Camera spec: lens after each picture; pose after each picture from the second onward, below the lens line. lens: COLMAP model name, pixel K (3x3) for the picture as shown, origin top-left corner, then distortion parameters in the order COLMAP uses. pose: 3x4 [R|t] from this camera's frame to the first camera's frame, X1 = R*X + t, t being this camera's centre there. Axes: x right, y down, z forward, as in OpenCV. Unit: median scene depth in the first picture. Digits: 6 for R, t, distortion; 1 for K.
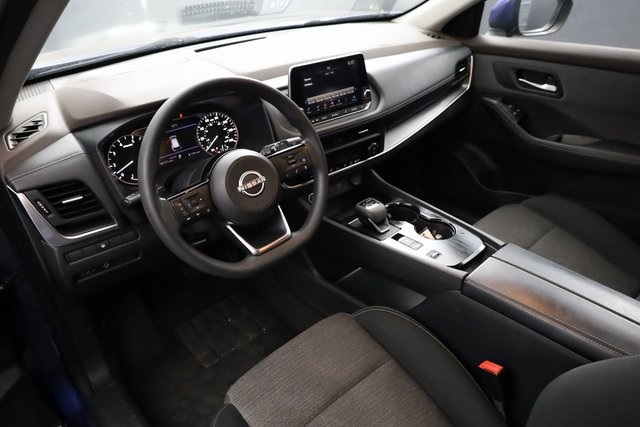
lens RADIAL K [[444.7, 0, 320.5], [0, 444.7, 213.4], [0, 0, 1]] dist [0.006368, 0.000583]
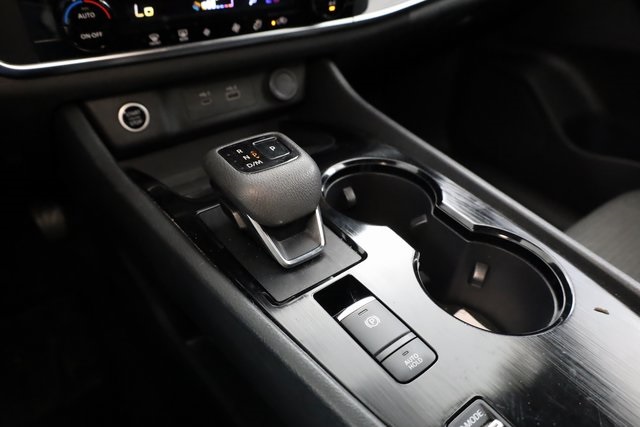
lens RADIAL K [[444.7, 0, 316.2], [0, 444.7, 213.1], [0, 0, 1]] dist [0.006368, 0.000583]
pose [[0.992624, 0.117645, -0.029271, 0.142334], [-0.112898, 0.985013, 0.130401, -0.022076], [0.044174, -0.126135, 0.991029, 0.664632]]
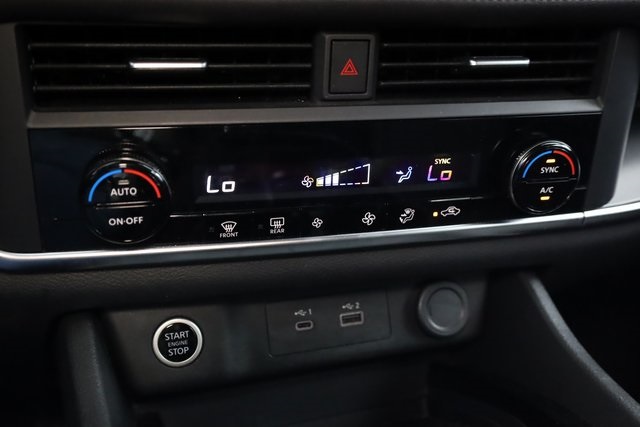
lens RADIAL K [[663.1, 0, 320.5], [0, 663.1, 213.6], [0, 0, 1]] dist [-0.021187, 0.000000]
pose [[0.920932, 0.197734, -0.335836, 0.133295], [-0.253798, 0.958239, -0.131772, -0.067871], [0.295756, 0.206588, 0.932657, 0.736327]]
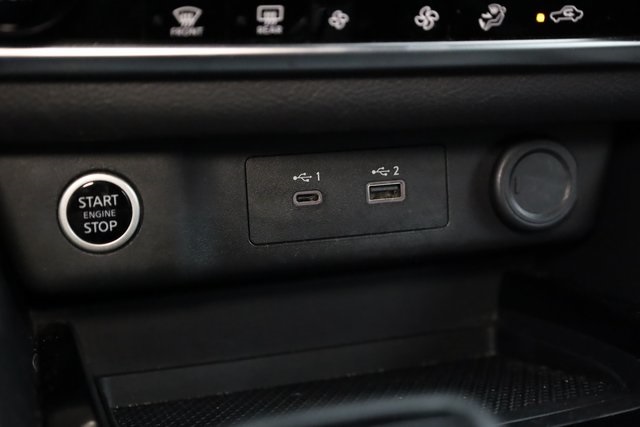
lens RADIAL K [[976.7, 0, 318.6], [0, 976.7, 212.7], [0, 0, 1]] dist [-0.019356, 0.000000]
pose [[0.903177, 0.293140, -0.313592, 0.123623], [-0.303314, 0.952739, 0.017029, -0.057759], [0.303763, 0.079736, 0.949405, 0.772100]]
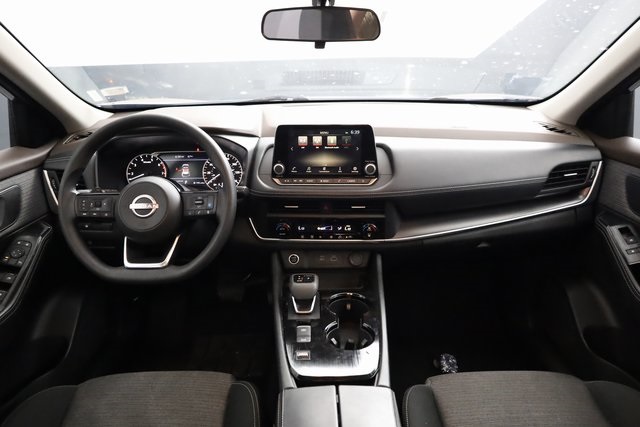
lens RADIAL K [[444.7, 0, 317.9], [0, 444.7, 212.8], [0, 0, 1]] dist [0.006368, 0.000583]
pose [[0.751880, 0.254447, -0.608221, 0.591338], [-0.350752, 0.935516, -0.042229, -0.107520], [0.558256, 0.245086, 0.792643, 0.242106]]
